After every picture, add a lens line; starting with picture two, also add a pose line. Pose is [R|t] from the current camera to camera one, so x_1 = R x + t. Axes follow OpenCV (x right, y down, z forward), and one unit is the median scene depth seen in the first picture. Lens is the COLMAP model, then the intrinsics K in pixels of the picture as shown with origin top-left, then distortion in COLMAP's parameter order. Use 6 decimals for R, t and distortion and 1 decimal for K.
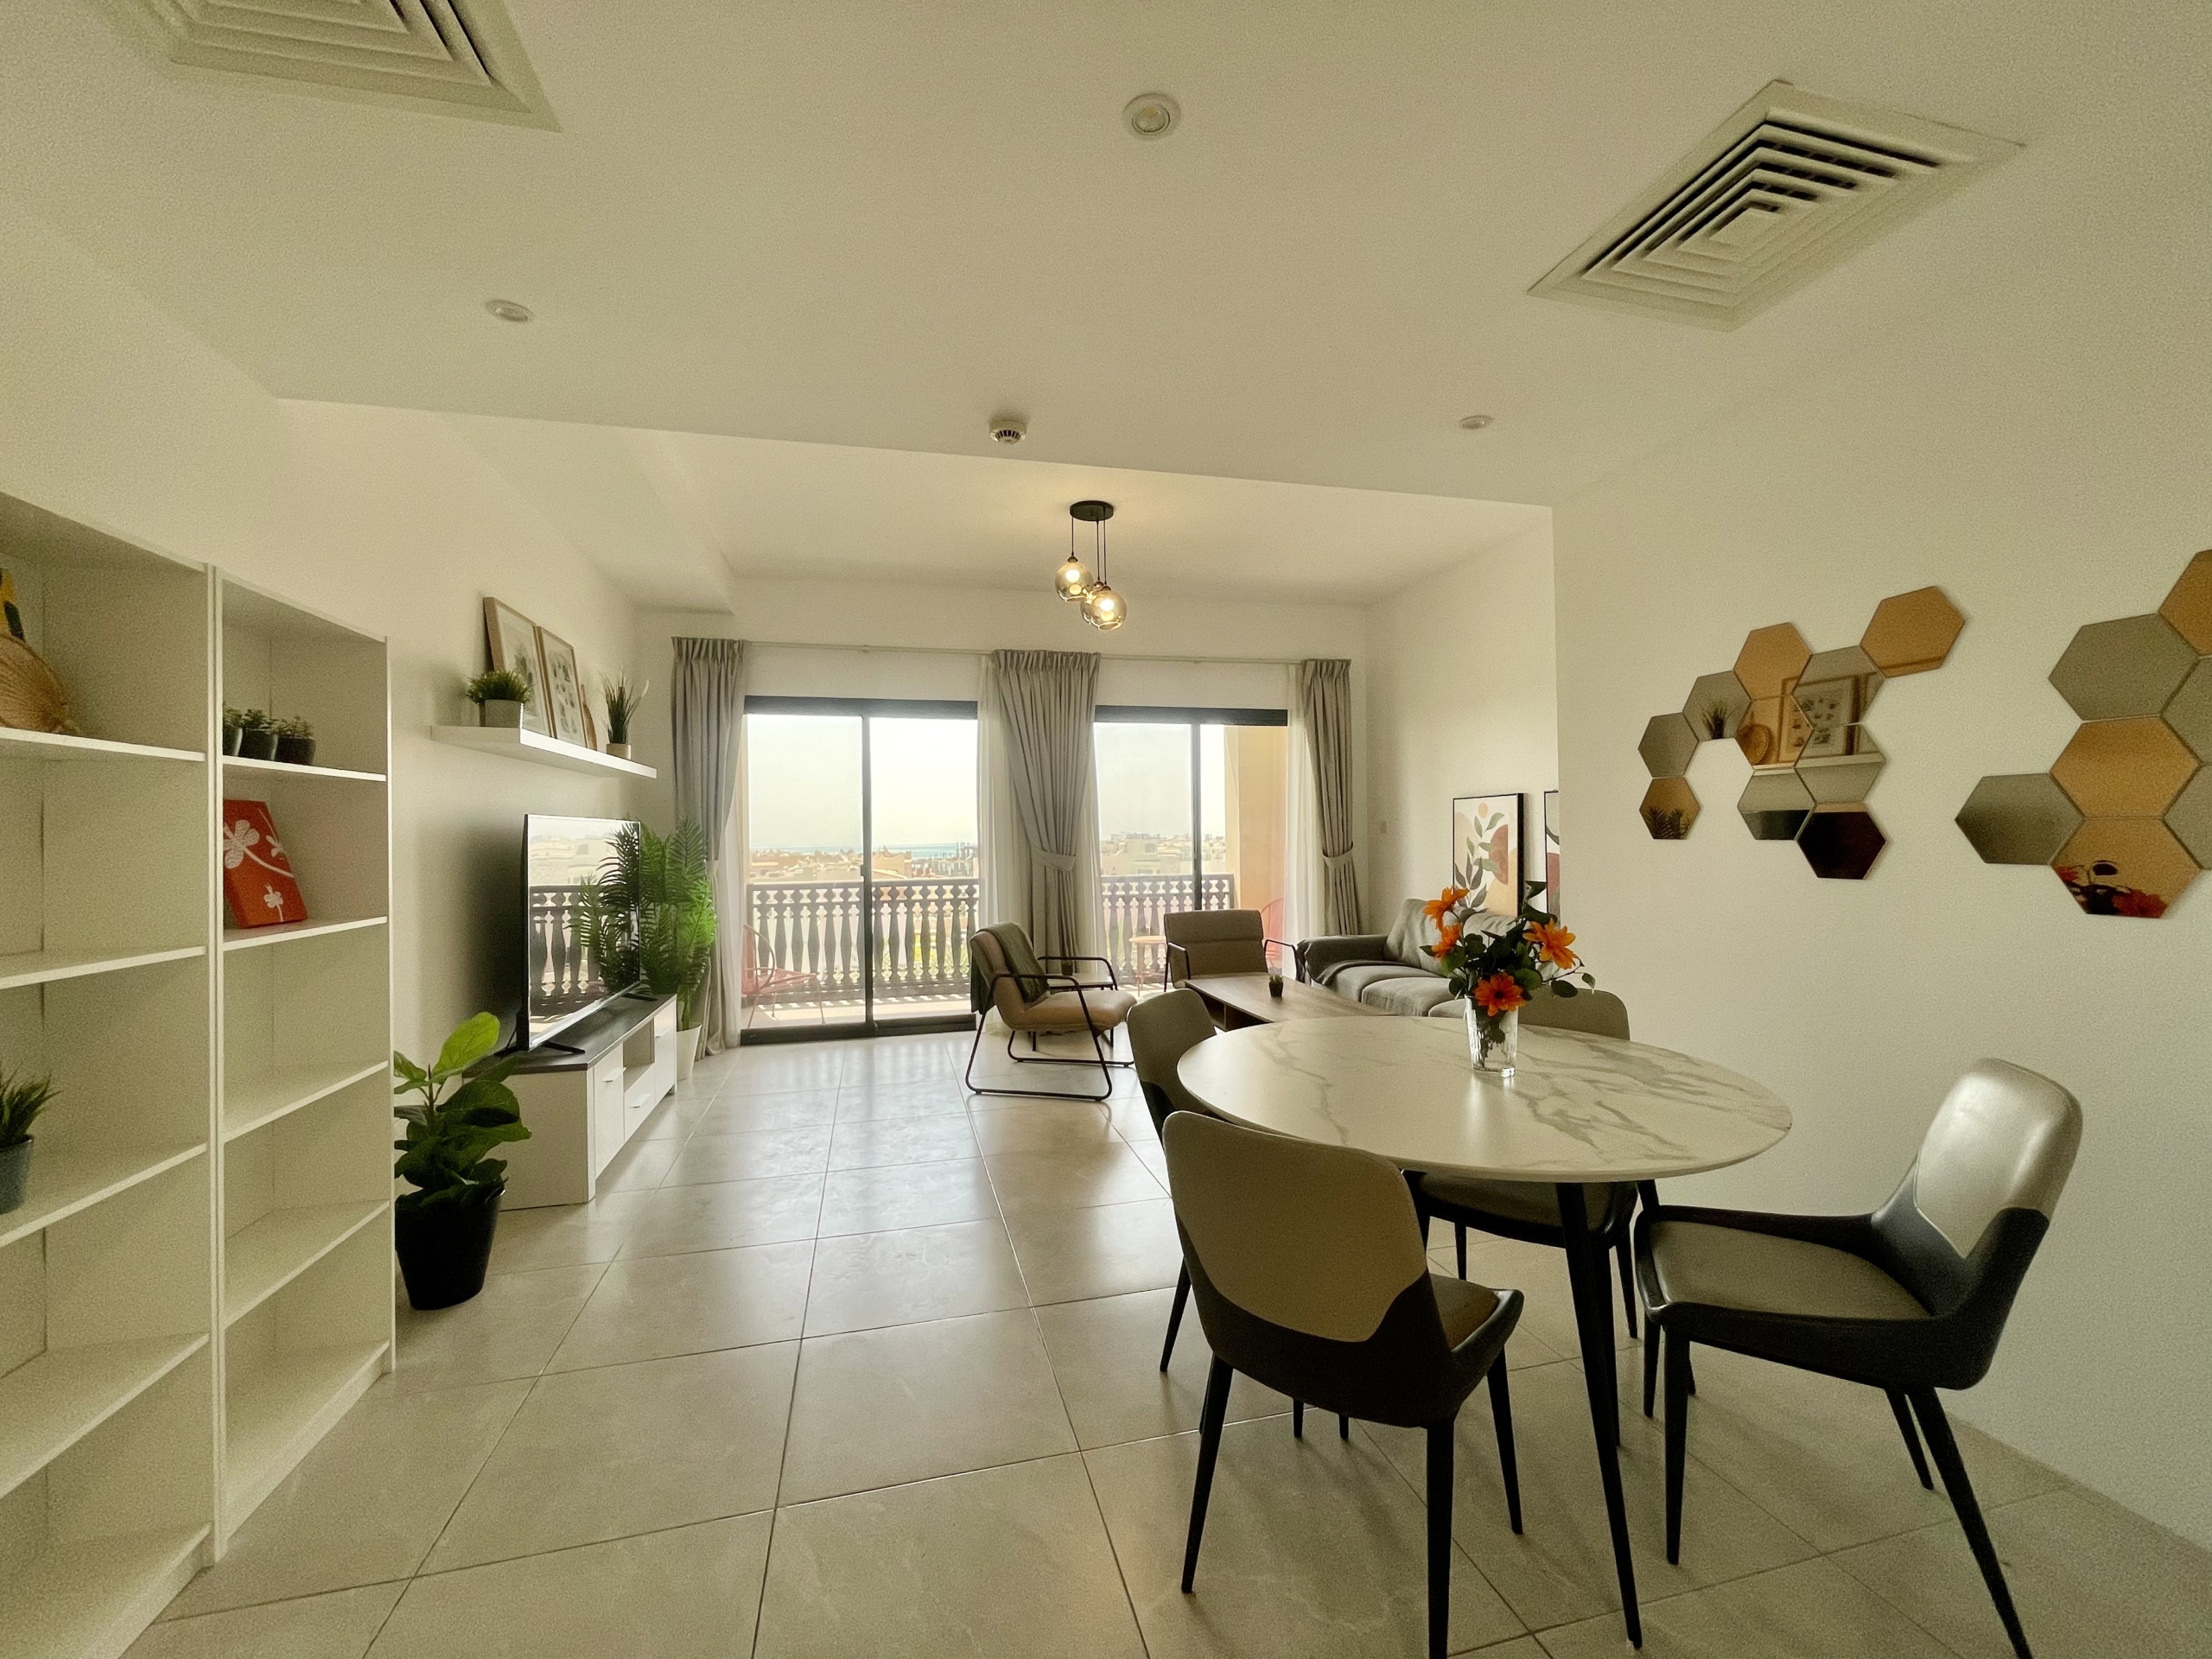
lens RADIAL K [[893.0, 0, 1100.7], [0, 893.0, 827.9], [0, 0, 1]] dist [-0.007050, 0.000103]
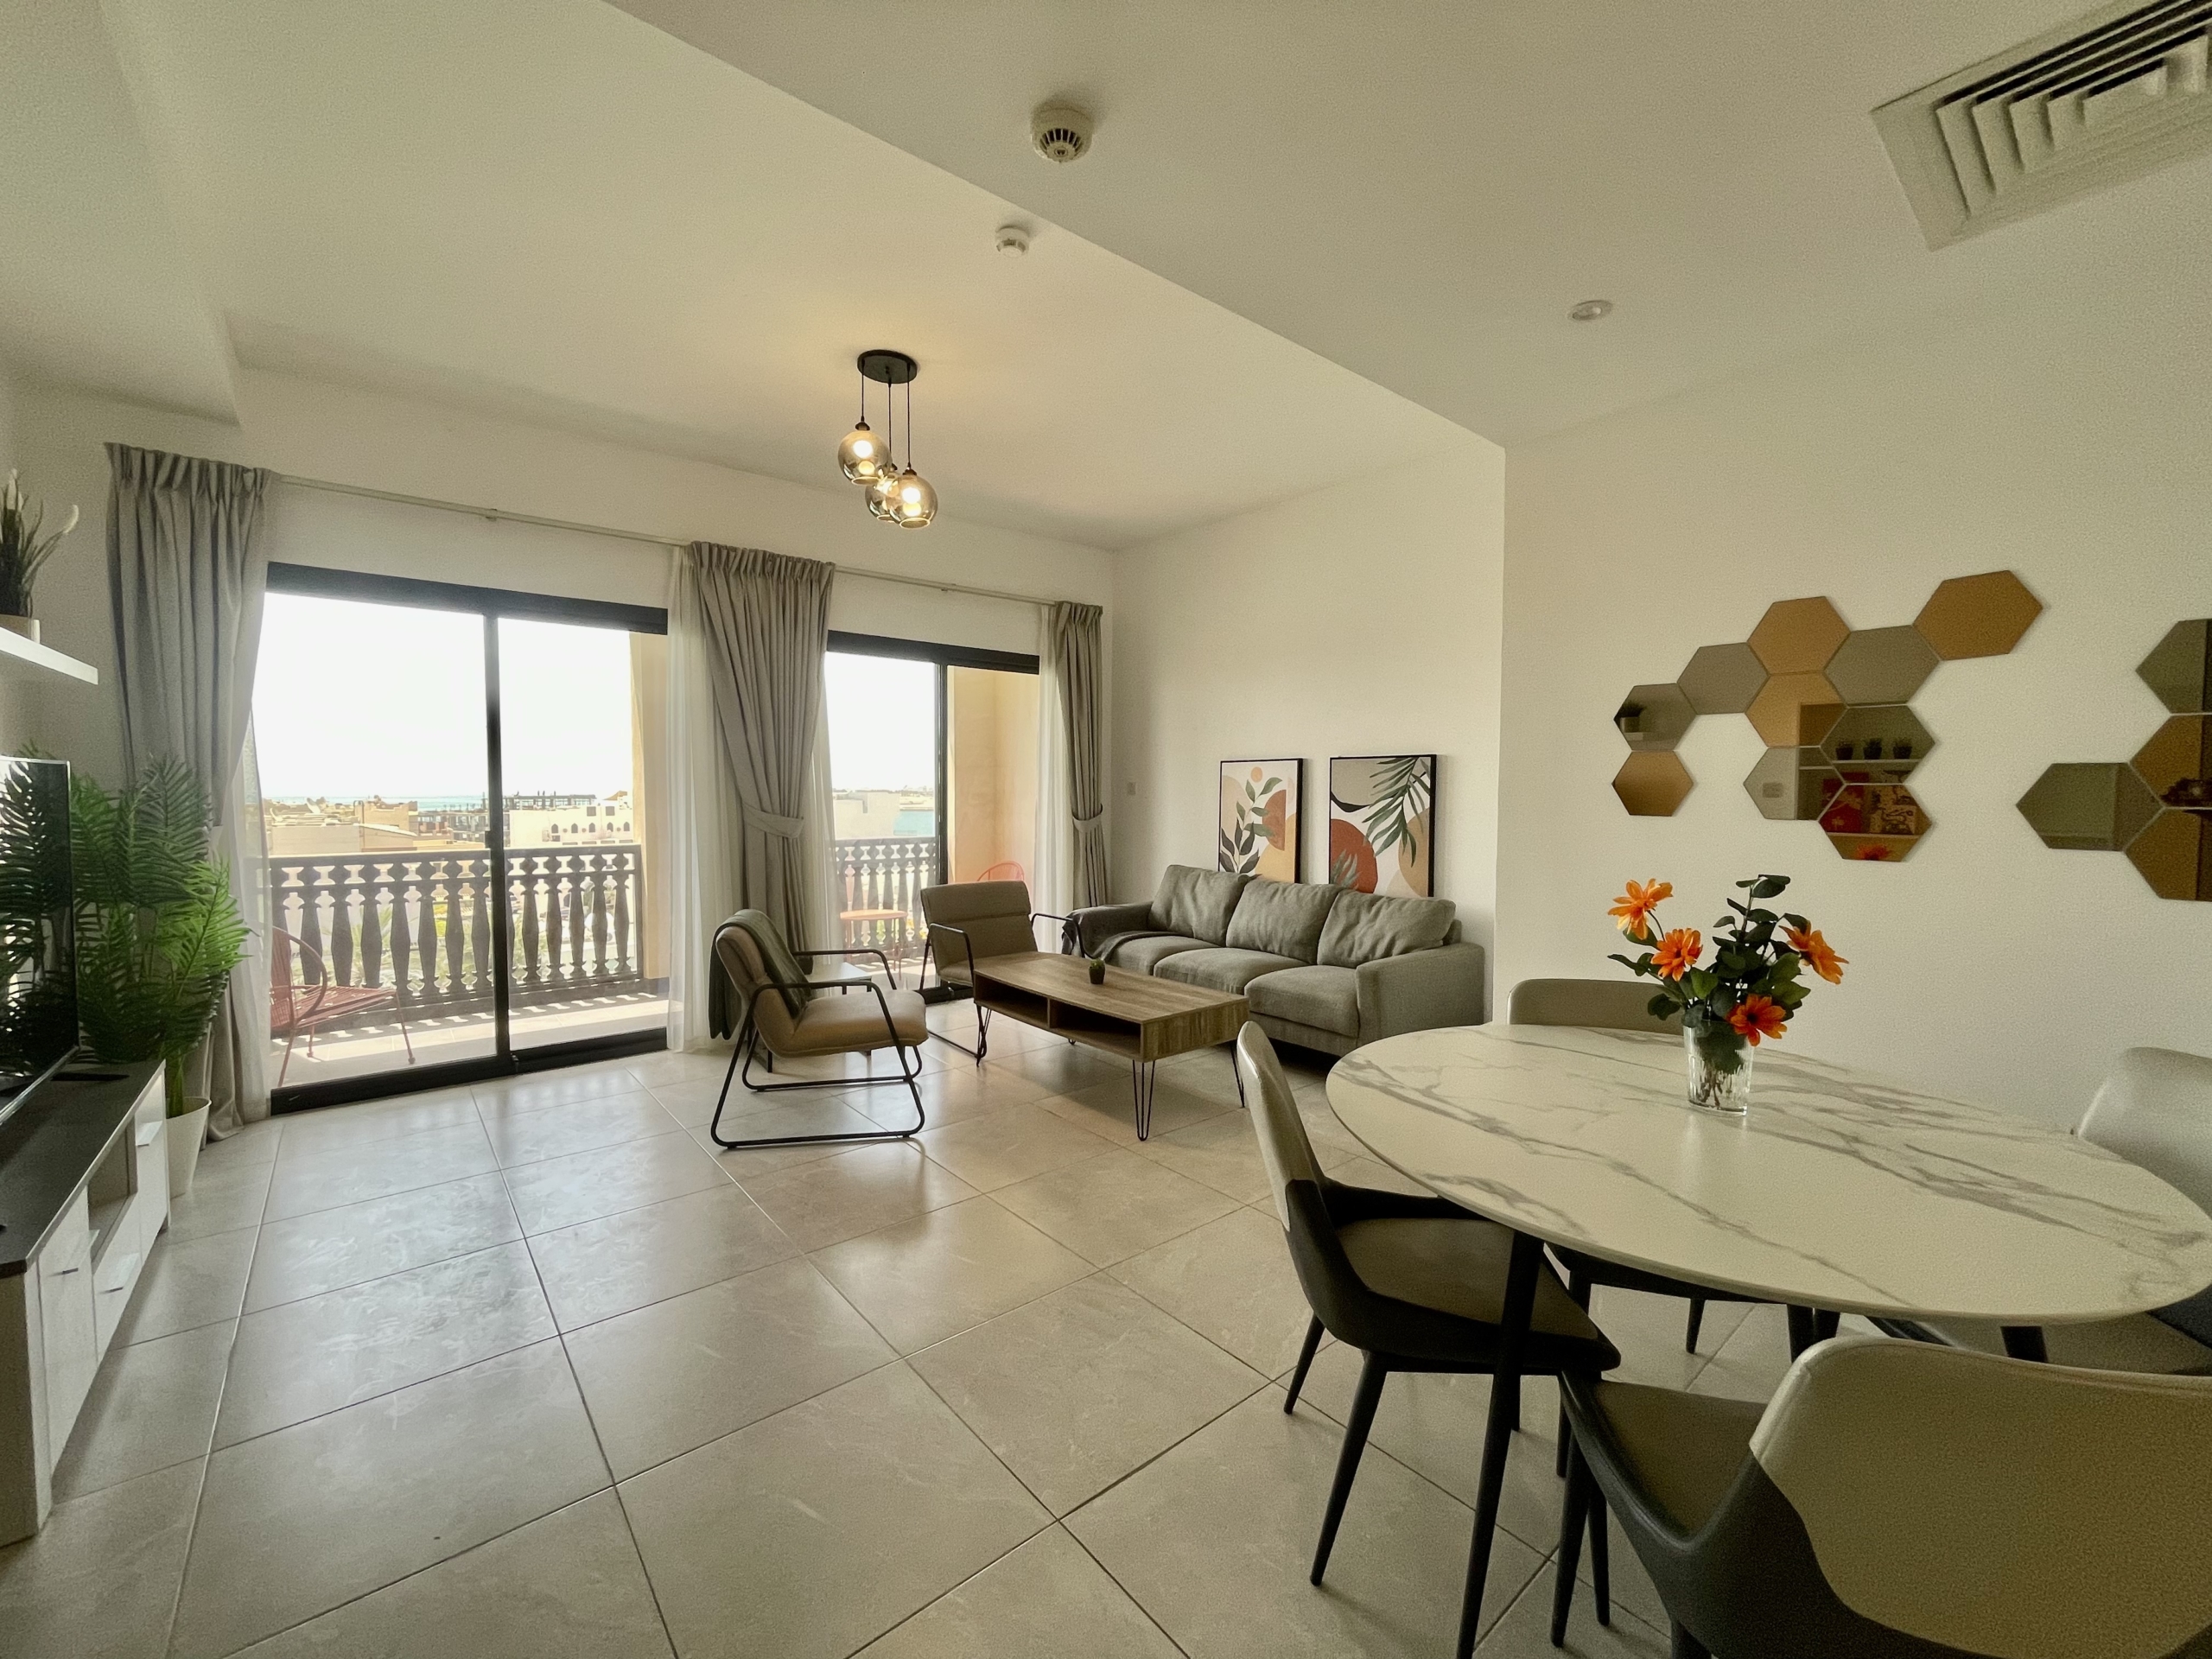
lens RADIAL K [[893.0, 0, 1100.7], [0, 893.0, 827.9], [0, 0, 1]] dist [-0.007050, 0.000103]
pose [[0.901794, -0.001848, 0.432161, -0.149903], [-0.020068, 0.998733, 0.046146, -0.002984], [-0.431699, -0.050287, 0.900615, 0.191588]]
